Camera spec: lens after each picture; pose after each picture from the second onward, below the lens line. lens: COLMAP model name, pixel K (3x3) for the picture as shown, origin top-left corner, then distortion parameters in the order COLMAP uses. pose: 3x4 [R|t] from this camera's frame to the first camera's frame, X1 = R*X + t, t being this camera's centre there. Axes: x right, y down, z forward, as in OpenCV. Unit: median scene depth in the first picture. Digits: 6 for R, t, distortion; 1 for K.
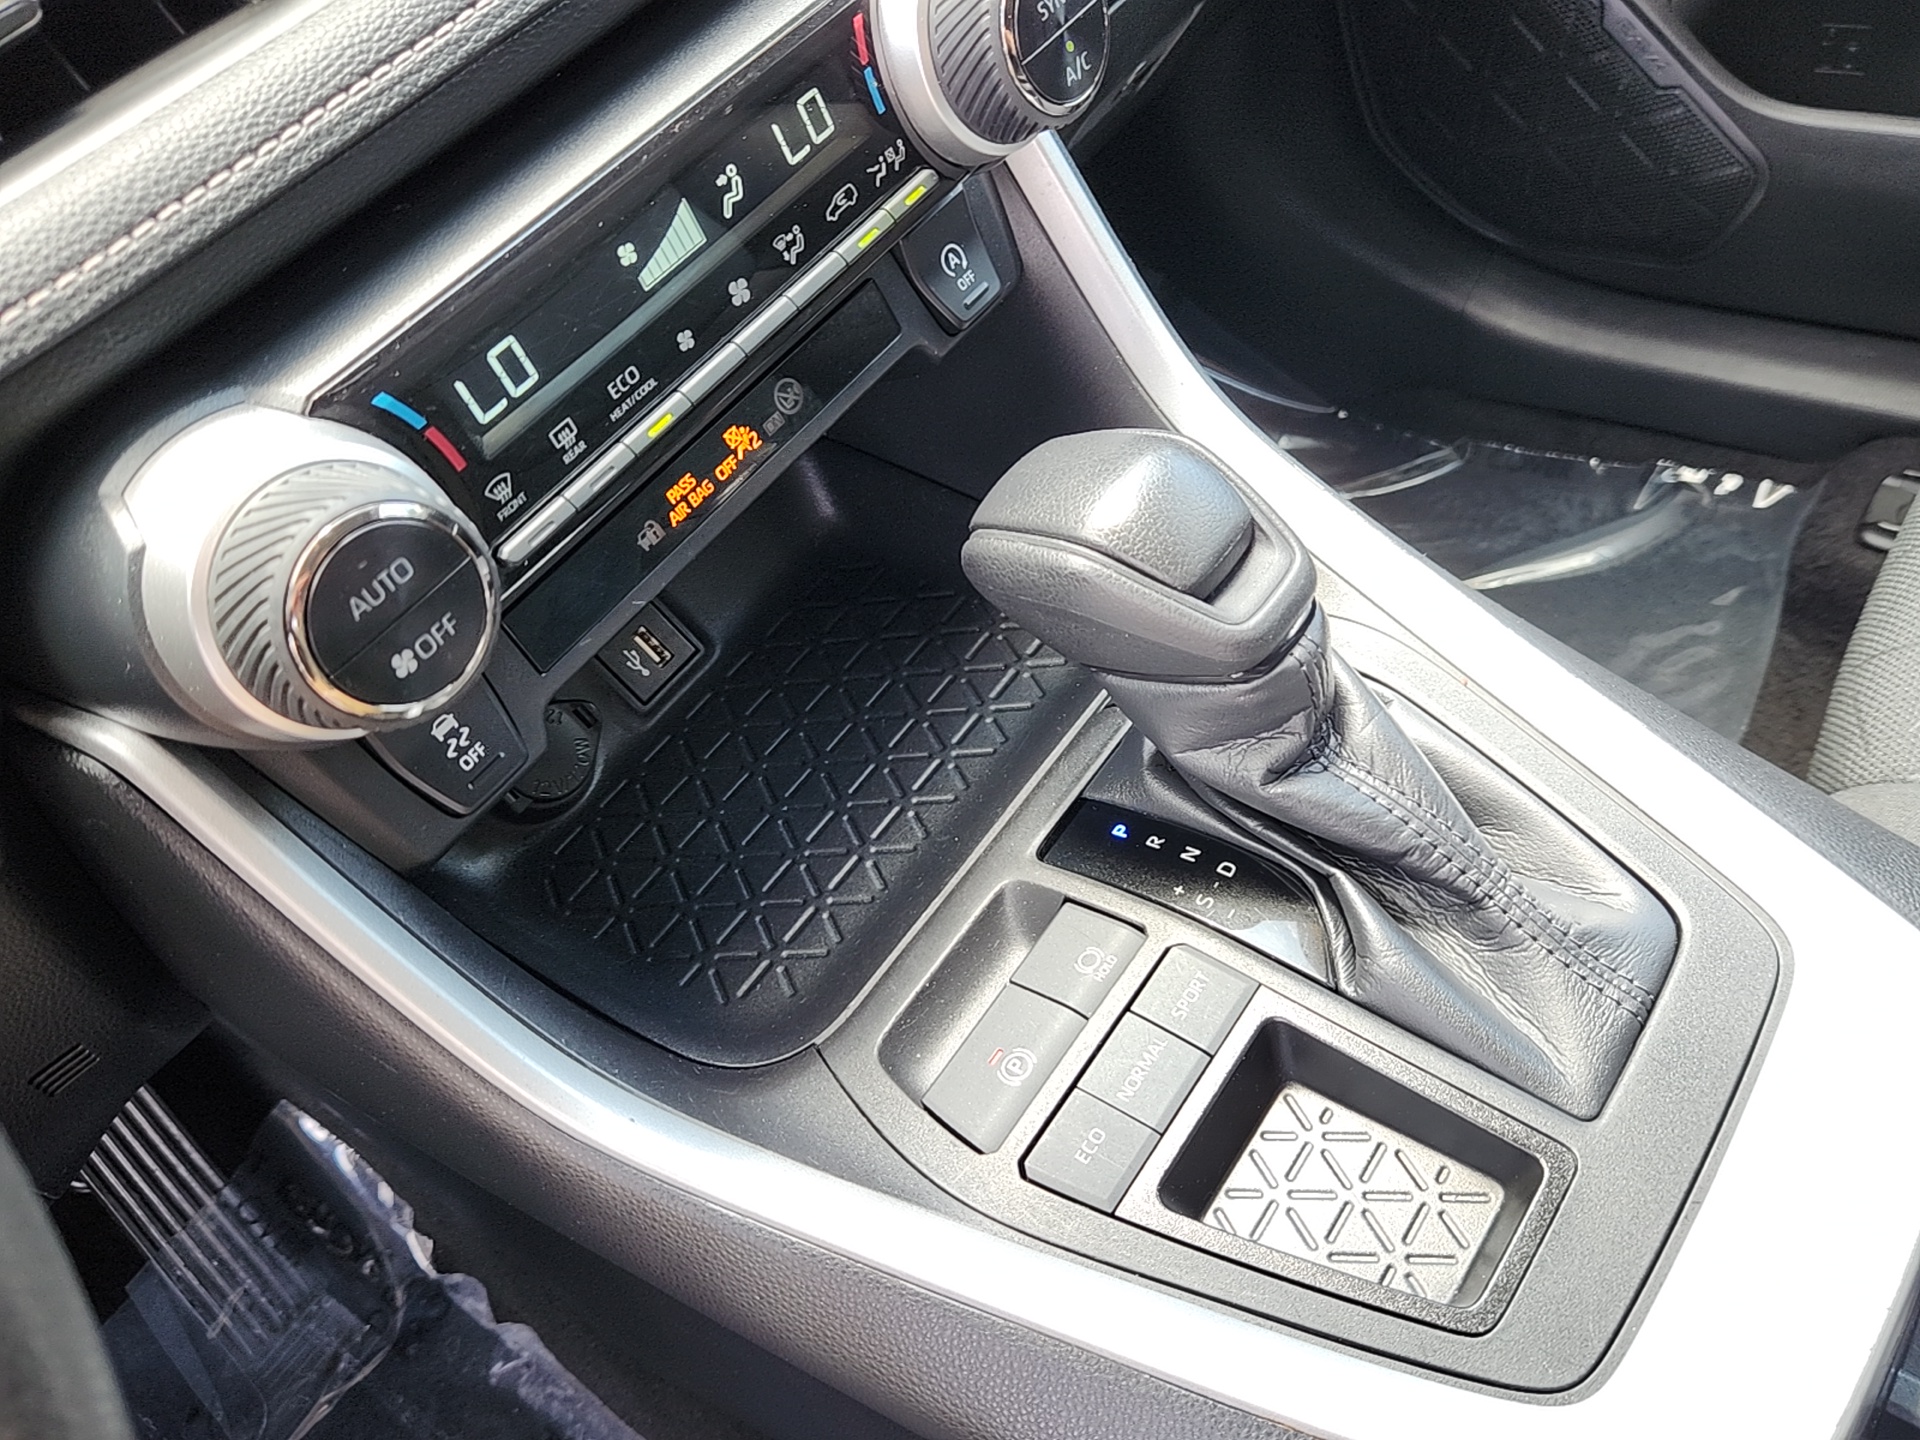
lens RADIAL K [[1539.9, 0, 964.7], [0, 1539.9, 744.9], [0, 0, 1]] dist [0.051636, -0.060584]
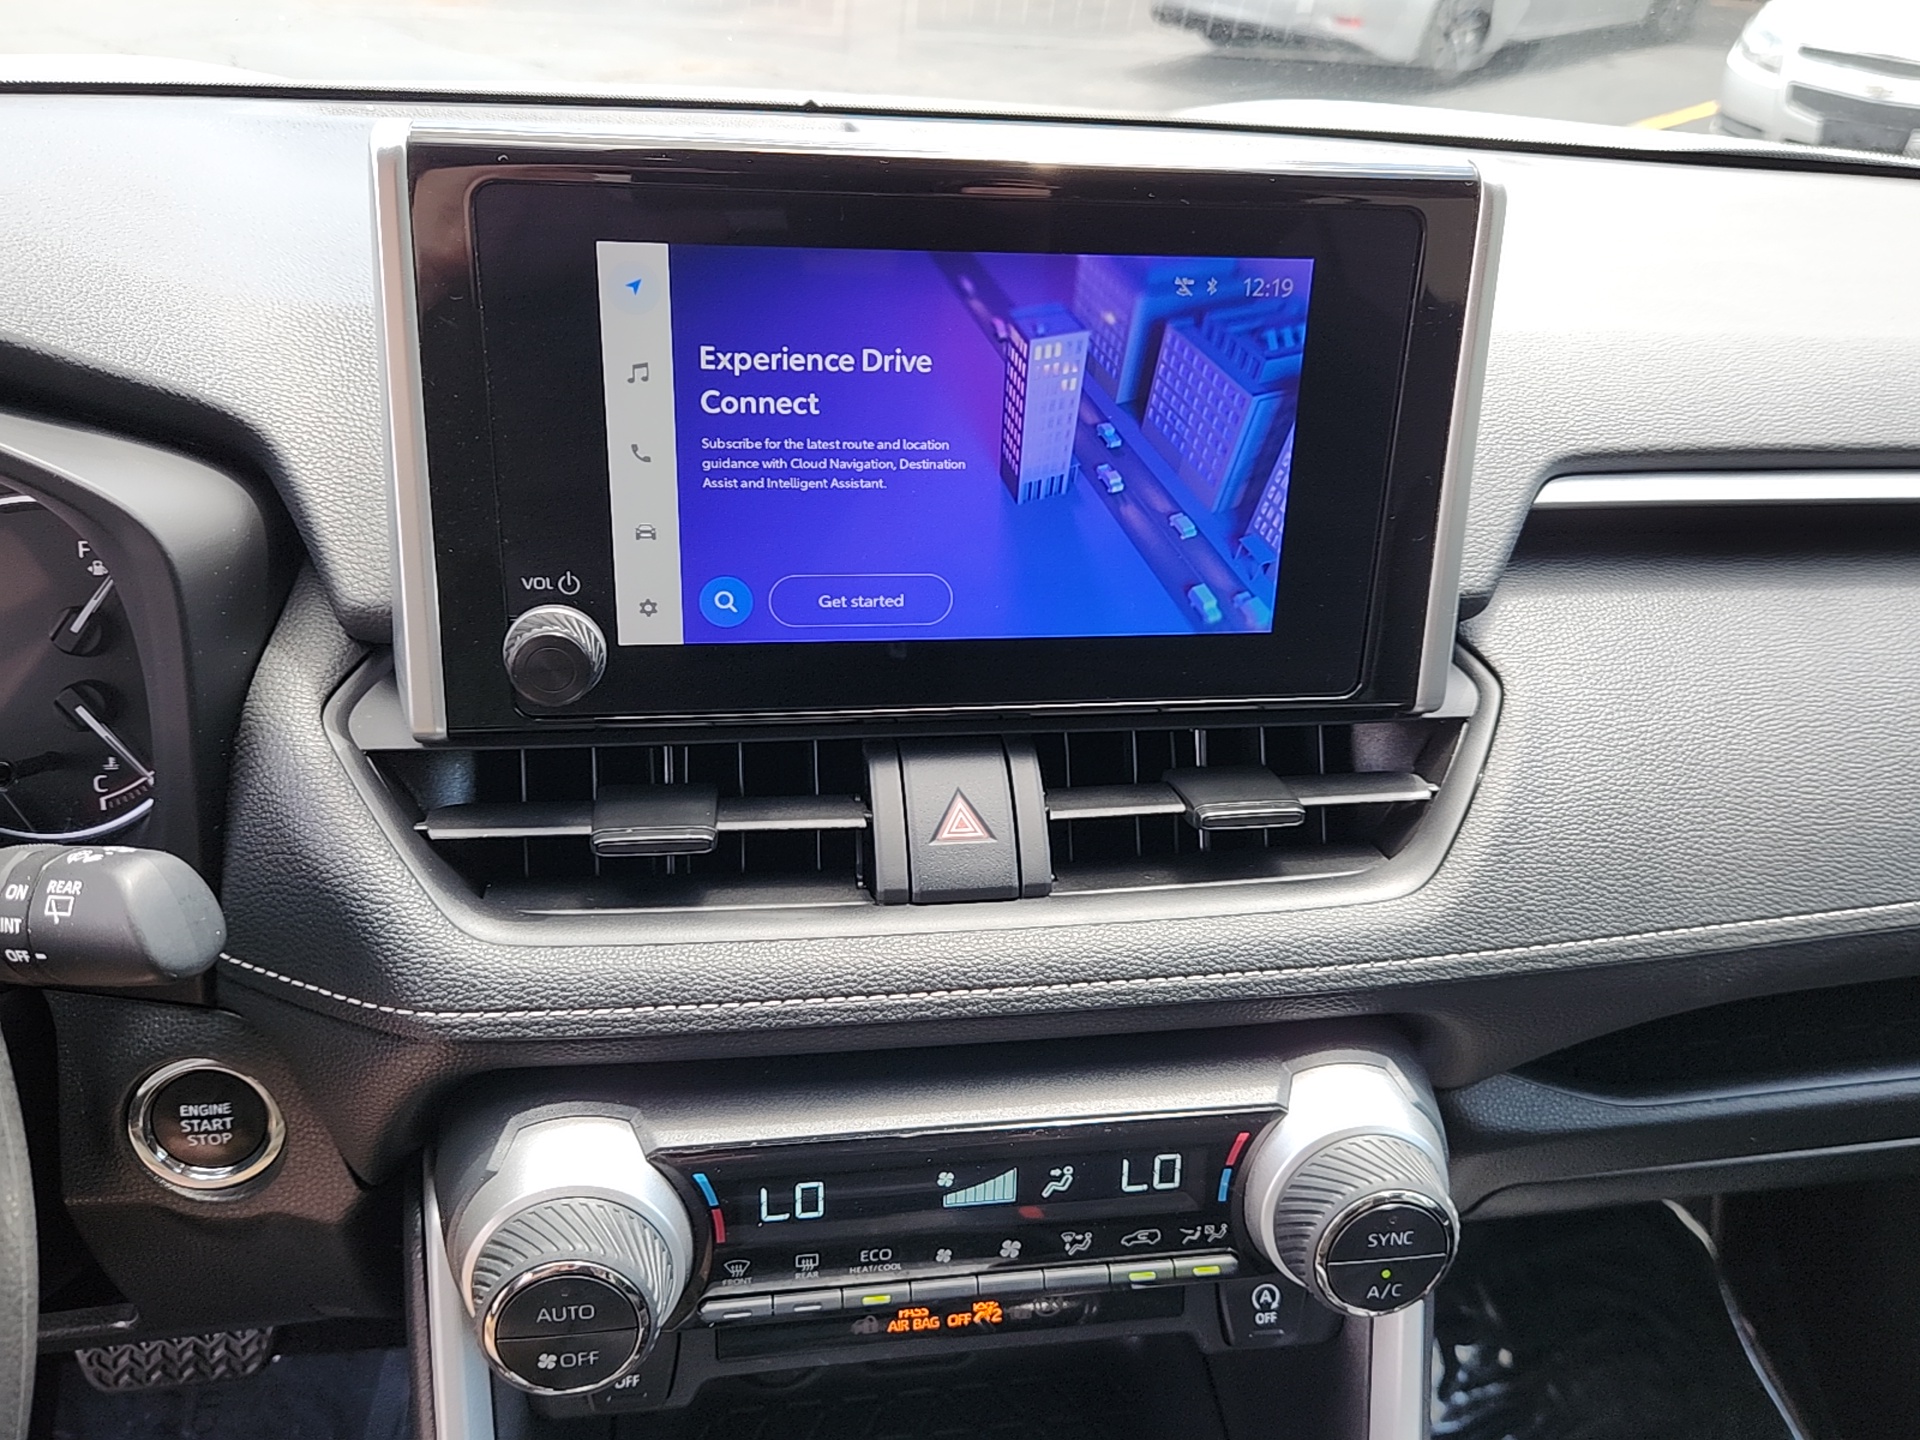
lens RADIAL K [[1539.9, 0, 964.7], [0, 1539.9, 744.9], [0, 0, 1]] dist [0.051636, -0.060584]
pose [[0.688179, 0.555762, -0.466410, 0.186267], [-0.663026, 0.742769, -0.093218, -0.472301], [0.294628, 0.373393, 0.879643, -0.243660]]
